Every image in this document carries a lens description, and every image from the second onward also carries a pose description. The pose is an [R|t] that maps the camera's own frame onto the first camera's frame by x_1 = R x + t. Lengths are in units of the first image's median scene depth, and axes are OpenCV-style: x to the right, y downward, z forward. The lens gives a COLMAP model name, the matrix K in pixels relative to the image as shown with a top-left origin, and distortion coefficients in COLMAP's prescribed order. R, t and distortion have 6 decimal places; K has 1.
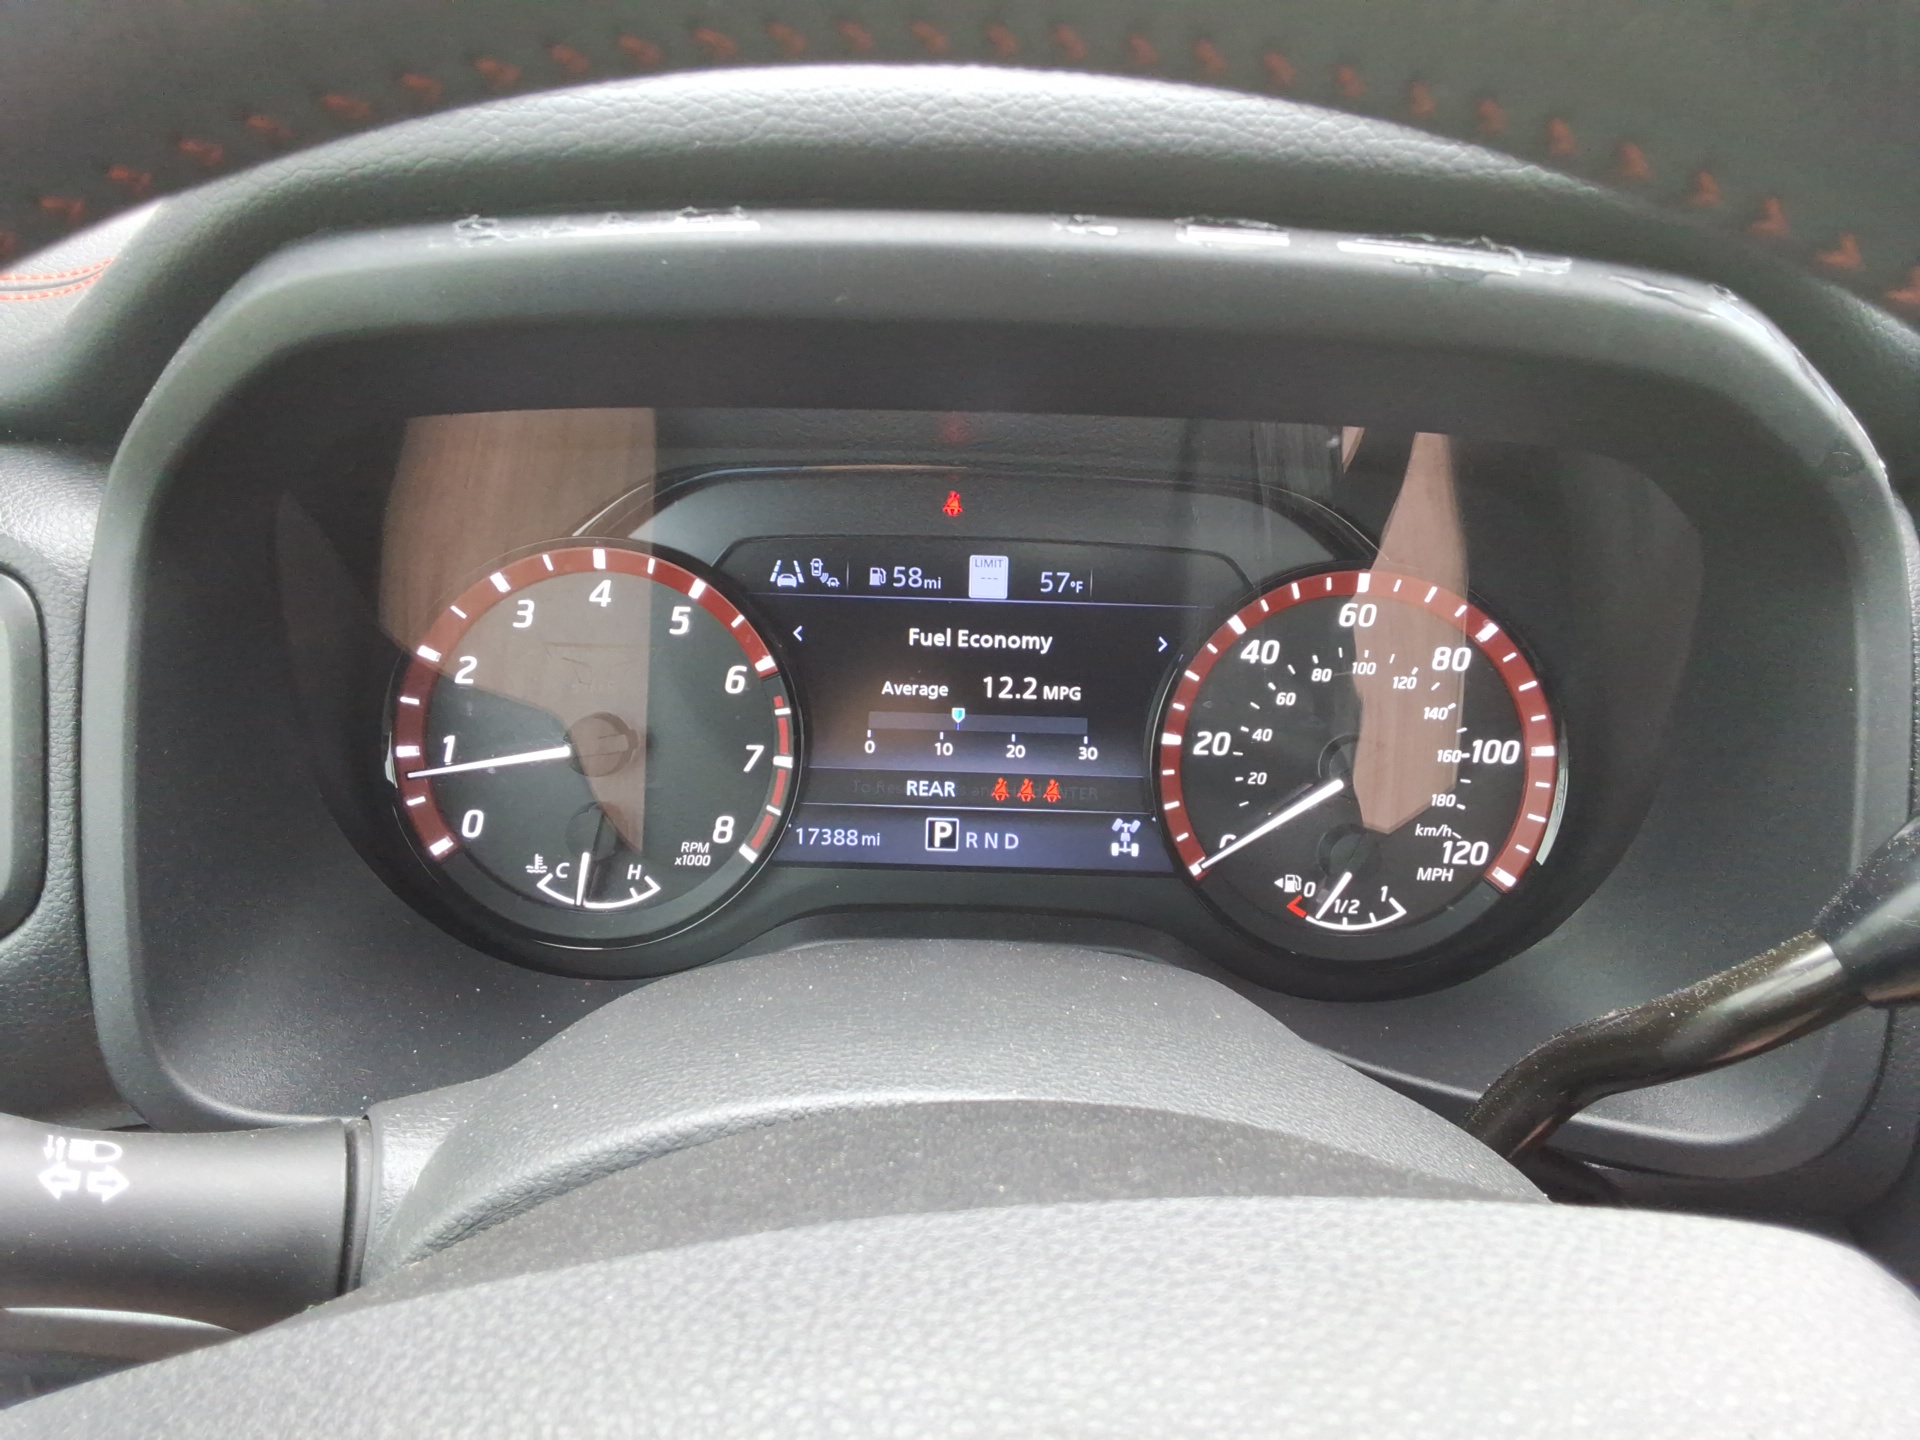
lens RADIAL K [[1534.6, 0, 929.7], [0, 1534.6, 733.3], [0, 0, 1]] dist [0.103523, -0.159304]
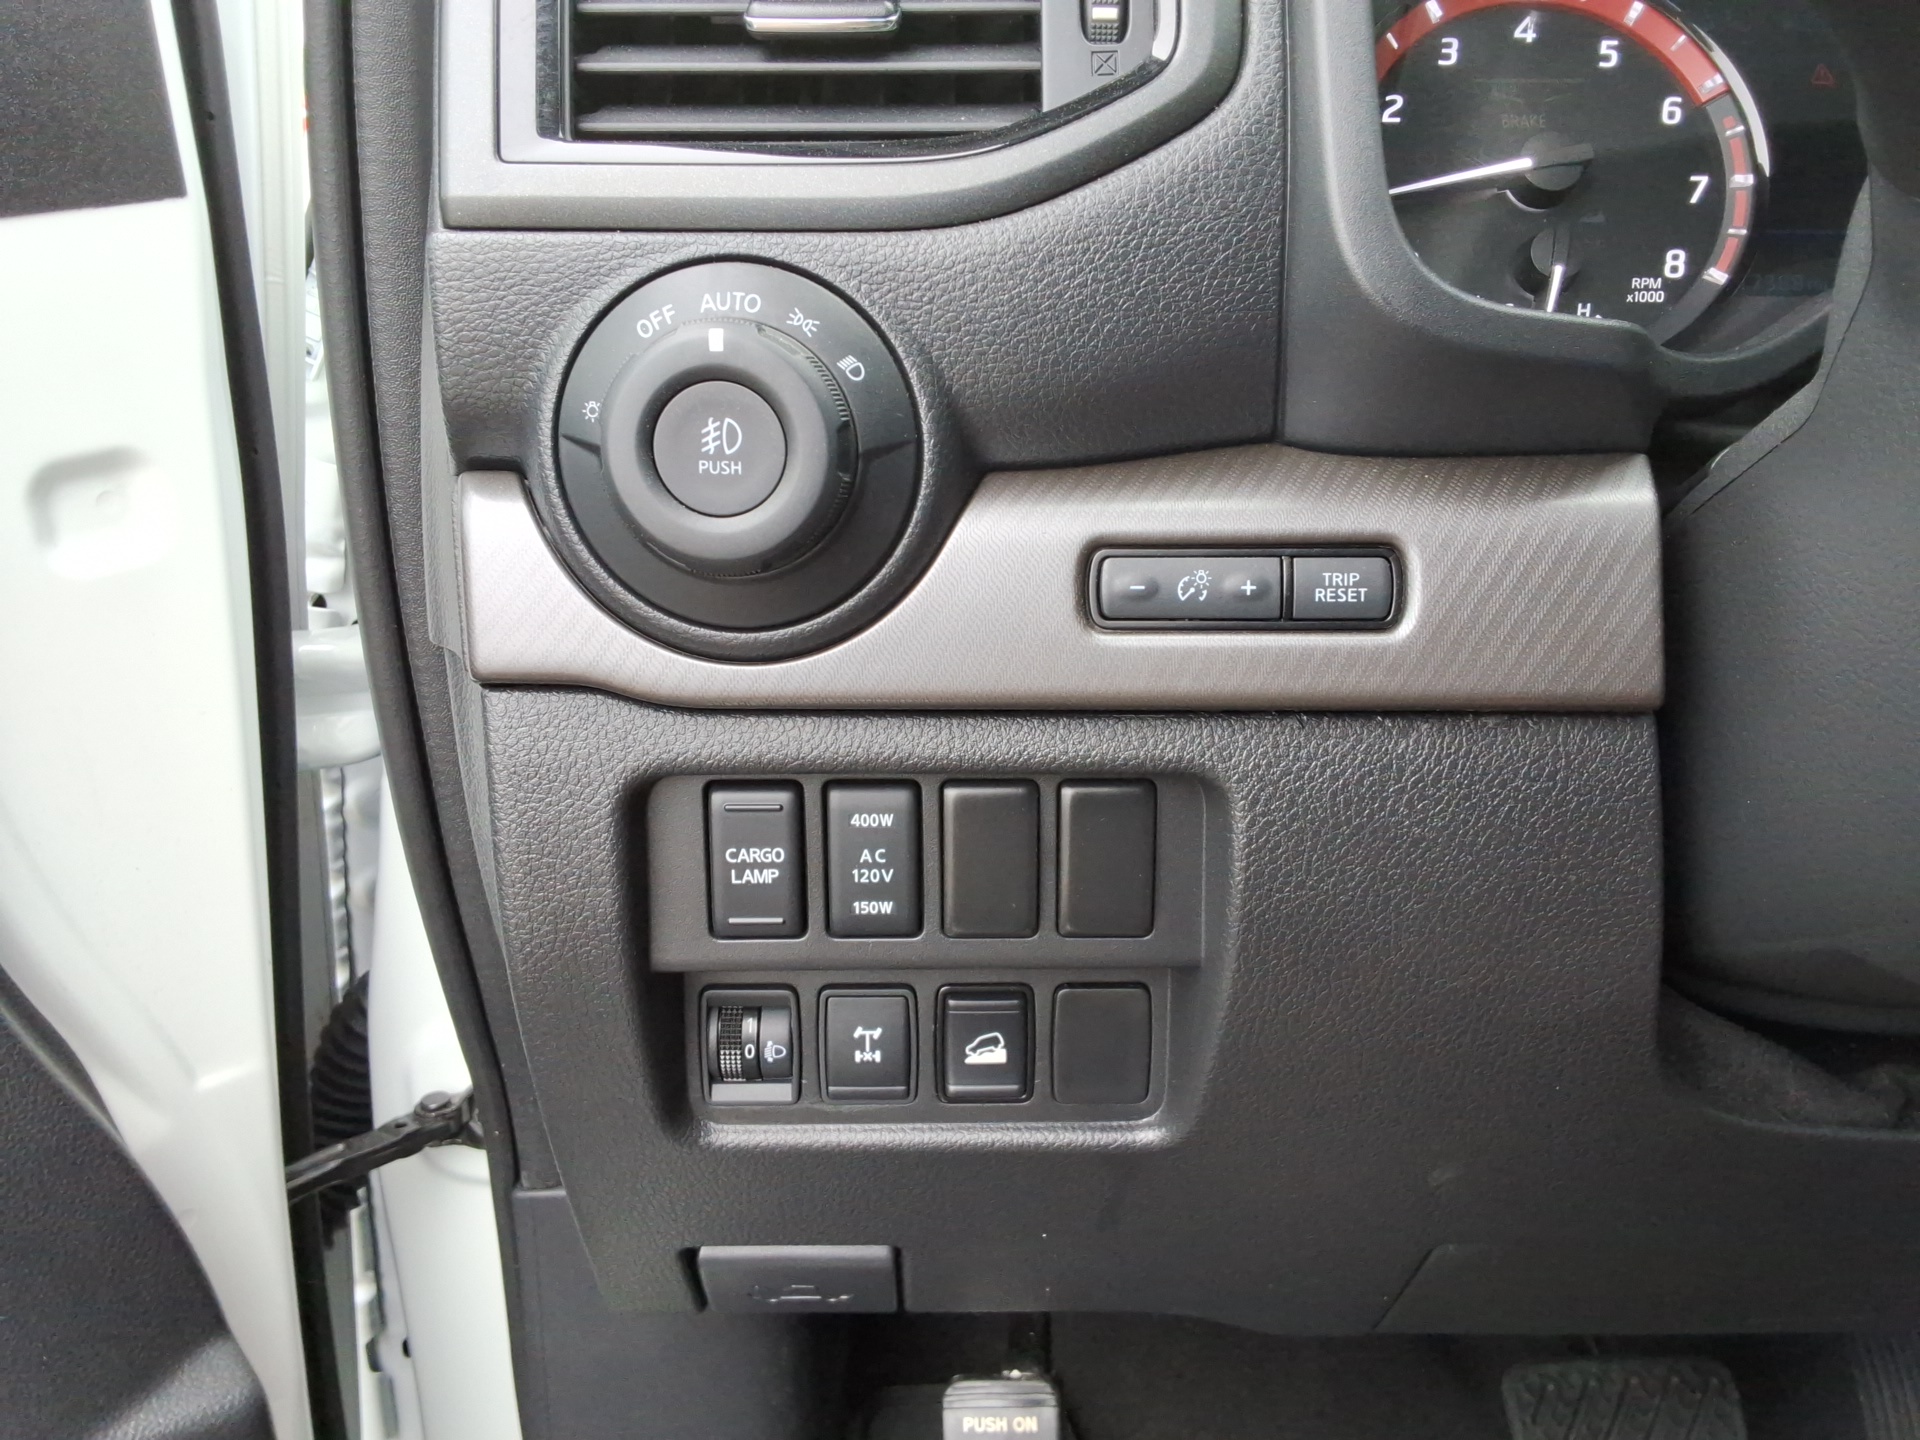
lens RADIAL K [[1534.6, 0, 970.8], [0, 1534.6, 719.9], [0, 0, 1]] dist [0.103523, -0.159304]
pose [[0.998855, -0.045277, 0.015433, -0.581726], [0.047460, 0.978349, -0.201445, 0.497760], [-0.005978, 0.201947, 0.979378, 0.142946]]
